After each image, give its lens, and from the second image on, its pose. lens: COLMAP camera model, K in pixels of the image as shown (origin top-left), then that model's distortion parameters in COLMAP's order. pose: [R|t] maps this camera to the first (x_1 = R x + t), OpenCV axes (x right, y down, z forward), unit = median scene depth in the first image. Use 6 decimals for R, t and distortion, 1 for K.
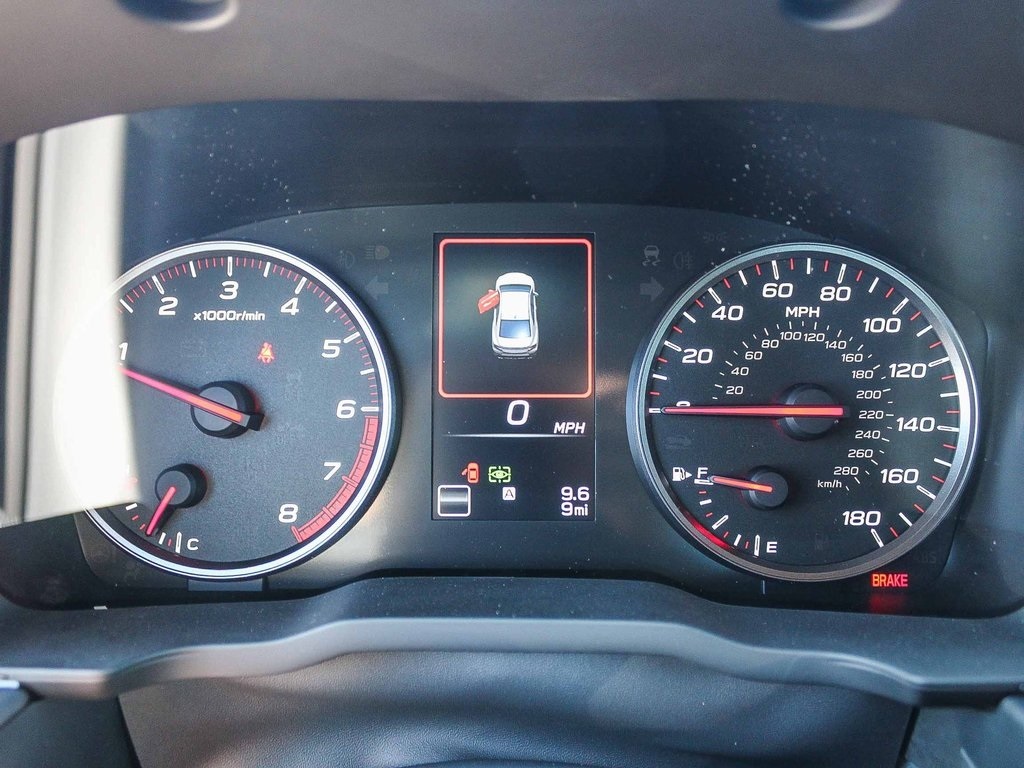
lens RADIAL K [[878.1, 0, 508.2], [0, 878.1, 381.0], [0, 0, 1]] dist [0.002093, -0.011923]
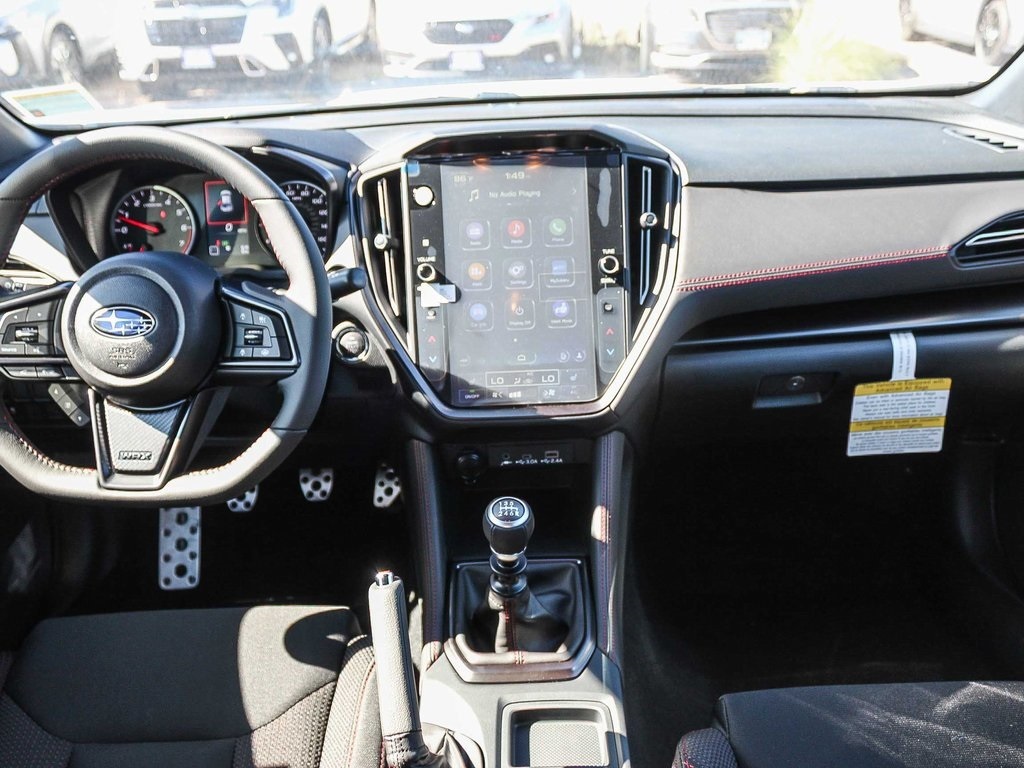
lens RADIAL K [[878.1, 0, 508.7], [0, 878.1, 379.0], [0, 0, 1]] dist [0.002093, -0.011923]
pose [[0.999305, -0.036496, -0.007530, 1.288307], [0.037244, 0.984923, 0.168939, 0.088732], [0.001251, -0.169102, 0.985598, -3.035403]]
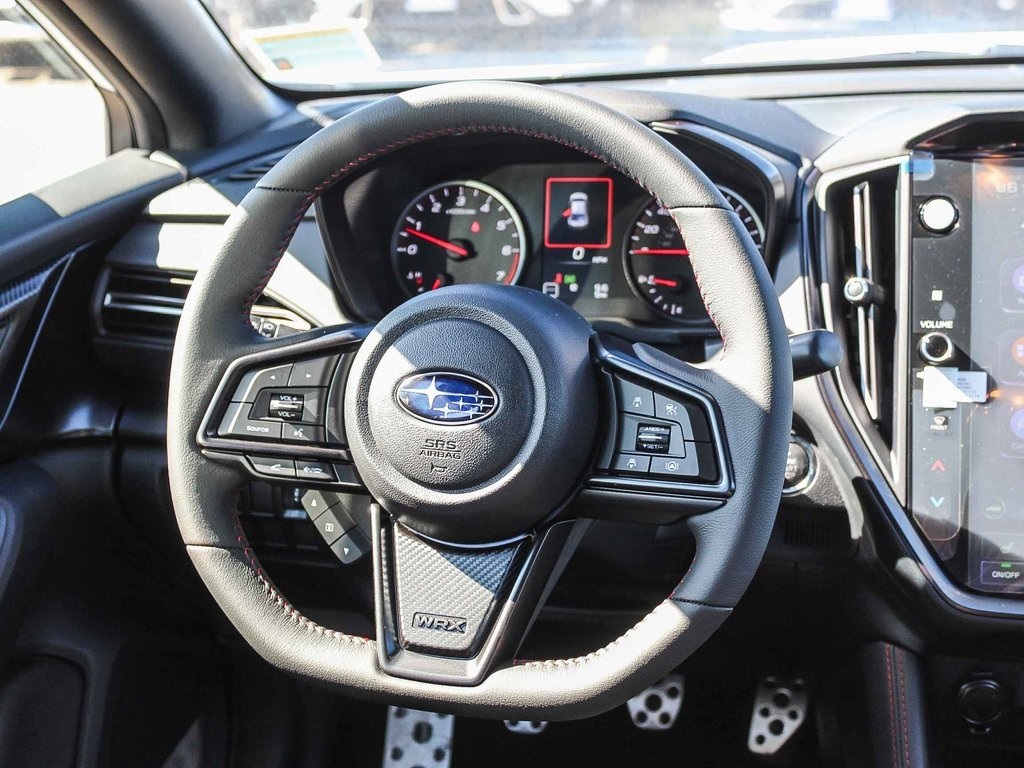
lens RADIAL K [[1473.3, 0, 513.8], [0, 1473.3, 385.6], [0, 0, 1]] dist [-0.018285, 0.000000]
pose [[0.973868, 0.029213, -0.225229, 0.755692], [-0.013773, 0.997464, 0.069823, 0.118587], [0.226697, -0.064897, 0.971801, -2.951812]]
